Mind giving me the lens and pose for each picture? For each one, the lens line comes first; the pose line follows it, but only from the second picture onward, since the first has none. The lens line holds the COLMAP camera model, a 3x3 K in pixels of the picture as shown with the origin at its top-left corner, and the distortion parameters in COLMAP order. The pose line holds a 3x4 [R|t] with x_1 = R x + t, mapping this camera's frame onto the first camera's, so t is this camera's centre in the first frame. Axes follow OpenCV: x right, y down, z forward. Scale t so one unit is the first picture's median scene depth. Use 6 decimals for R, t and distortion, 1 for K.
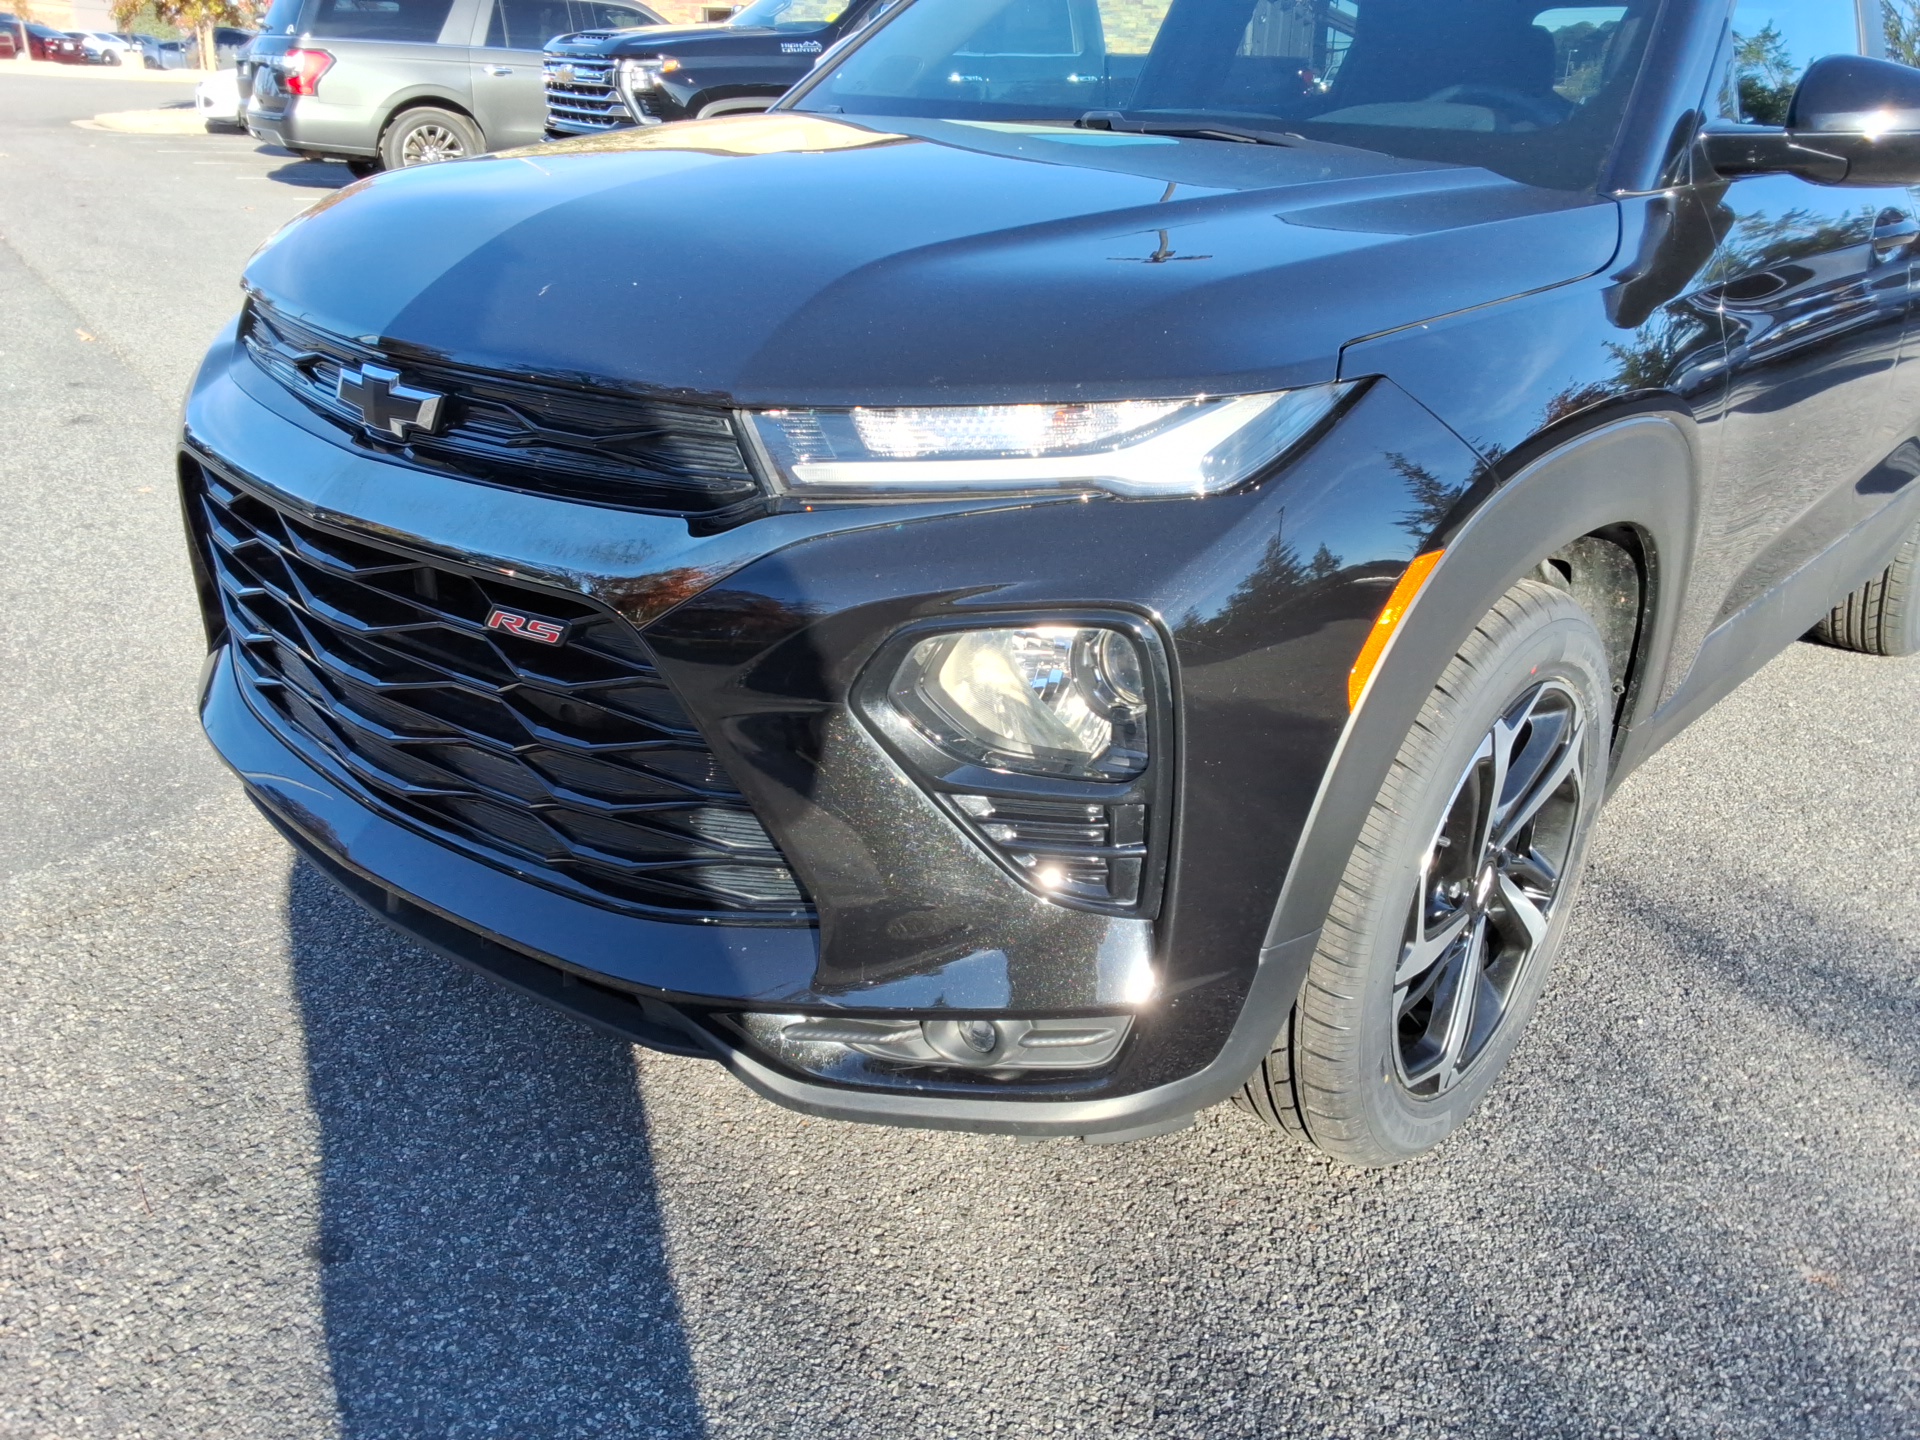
lens RADIAL K [[1512.3, 0, 960.0], [0, 1512.3, 720.0], [0, 0, 1]] dist [0.106863, -0.160221]
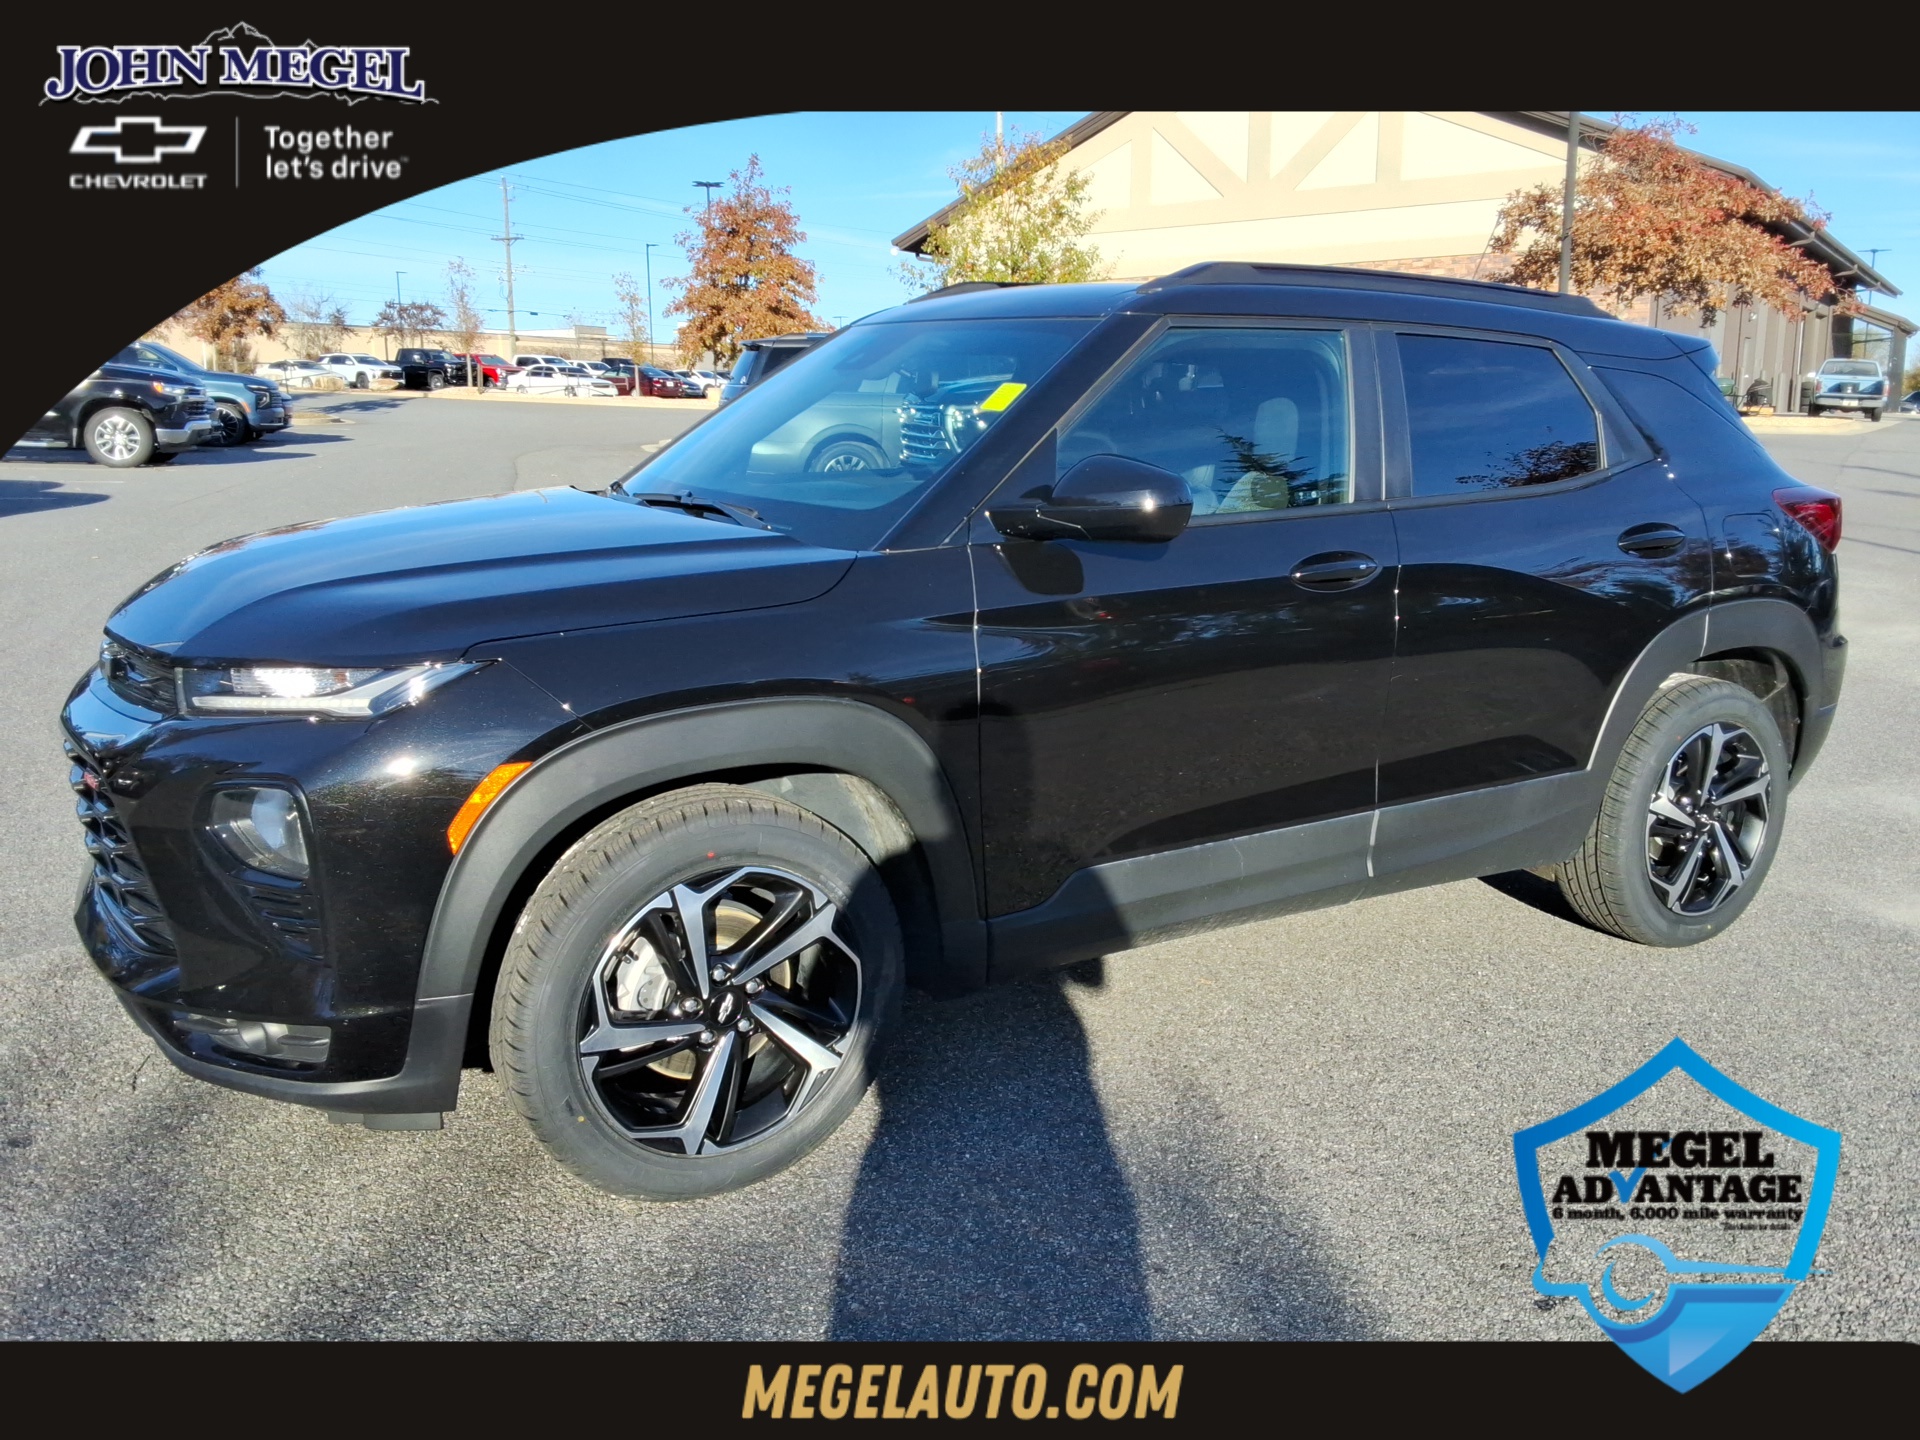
lens RADIAL K [[1512.3, 0, 960.0], [0, 1512.3, 720.0], [0, 0, 1]] dist [0.106863, -0.160221]
pose [[0.948353, 0.040839, -0.314576, 0.300187], [-0.098286, 0.980706, -0.168983, 0.018465], [0.301606, 0.191174, 0.934070, -0.100375]]
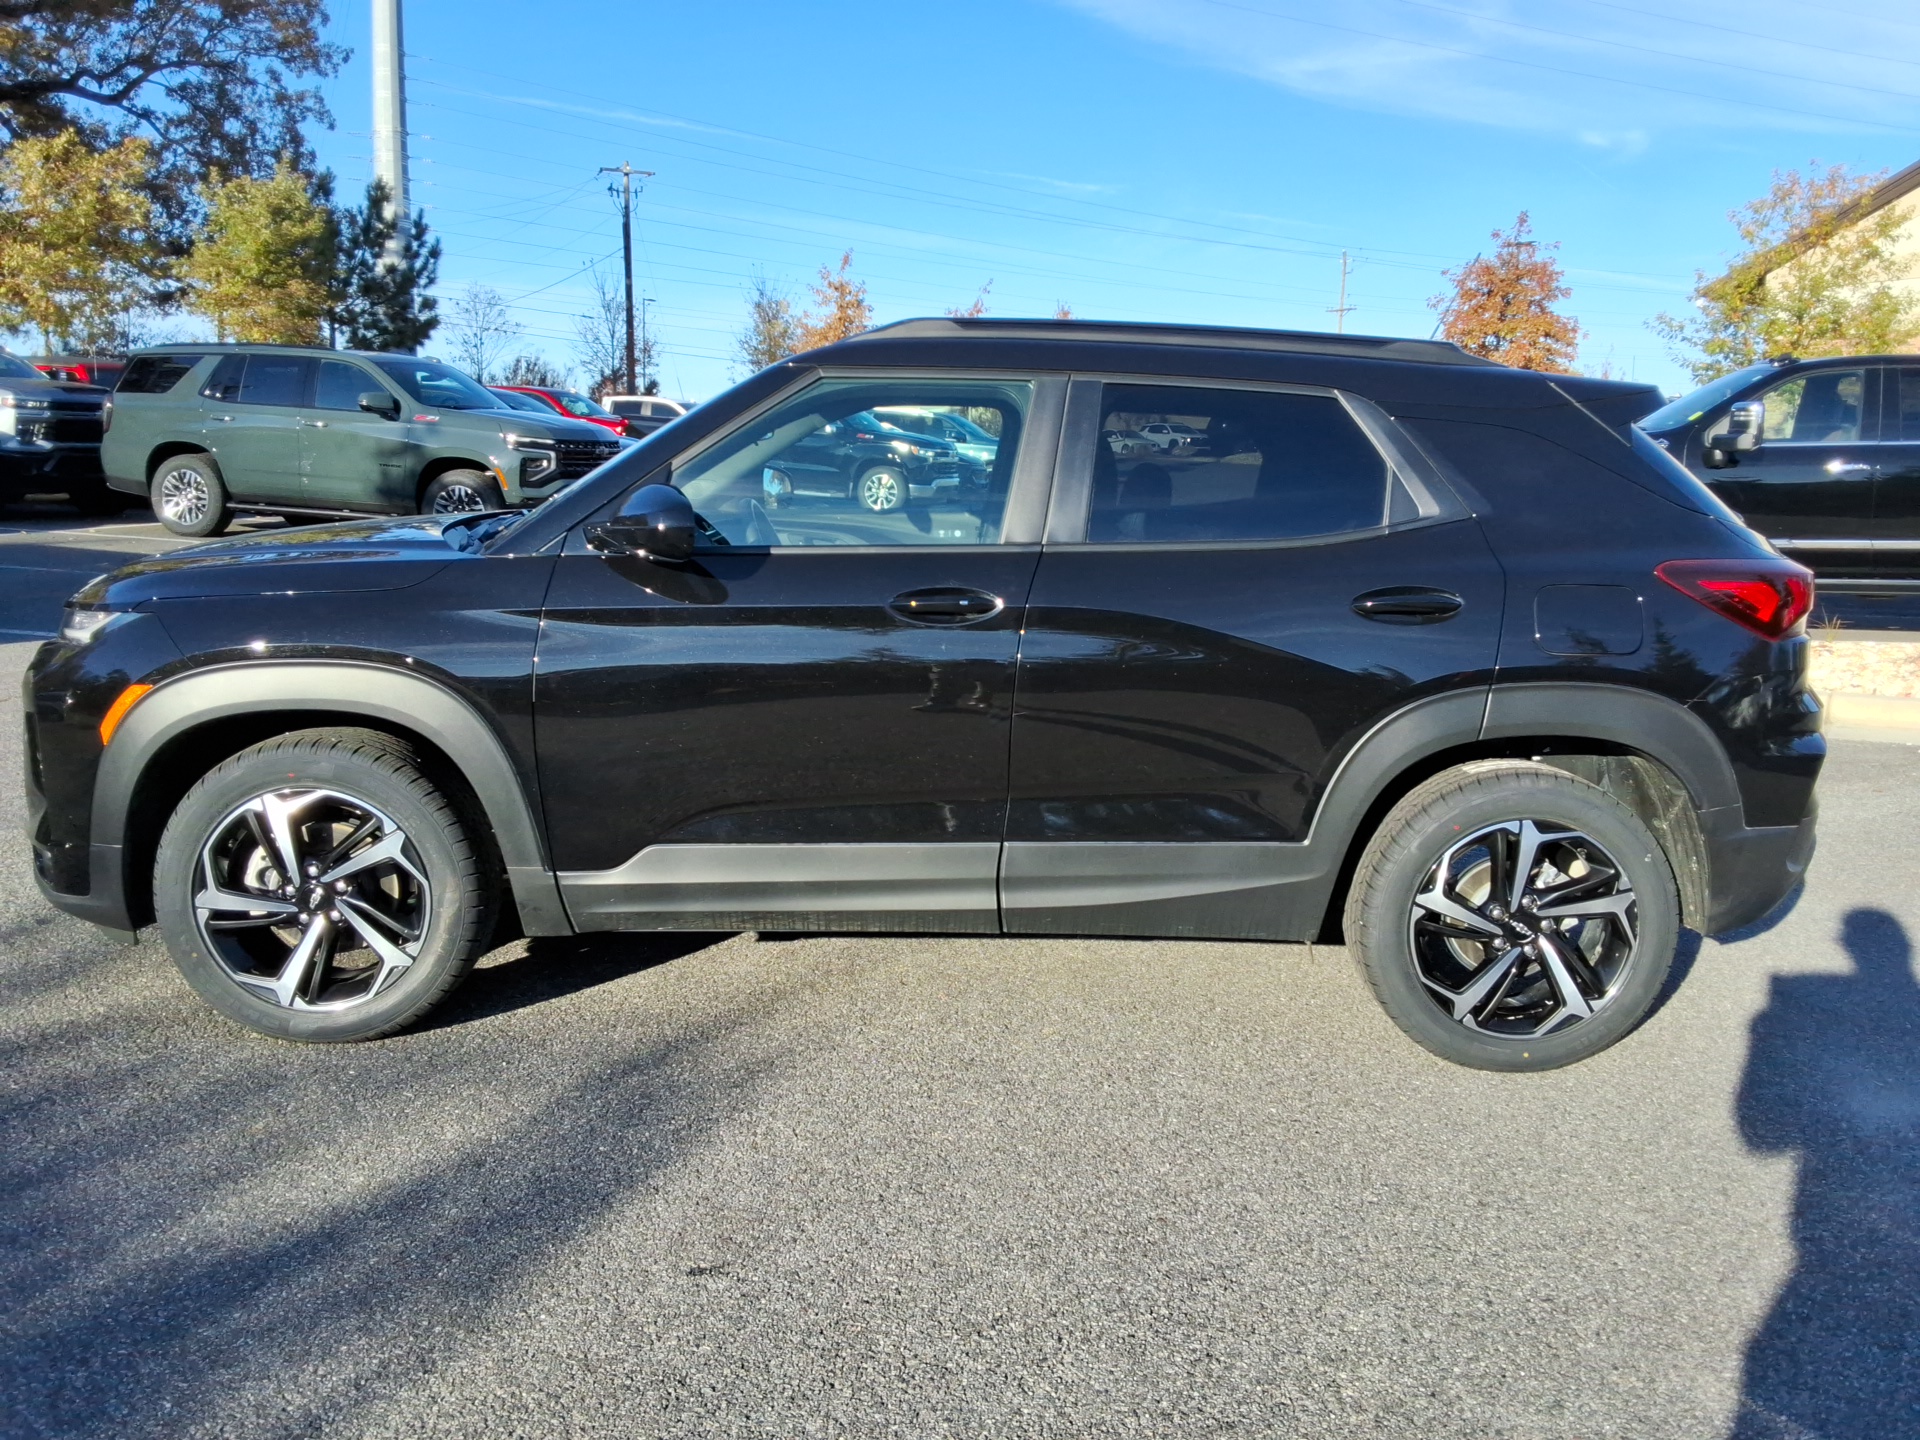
lens RADIAL K [[1512.3, 0, 960.0], [0, 1512.3, 720.0], [0, 0, 1]] dist [0.106863, -0.160221]
pose [[0.661900, 0.110578, -0.741391, 0.673108], [-0.281401, 0.953376, -0.109035, -0.035247], [0.694767, 0.280798, 0.662156, 0.072580]]
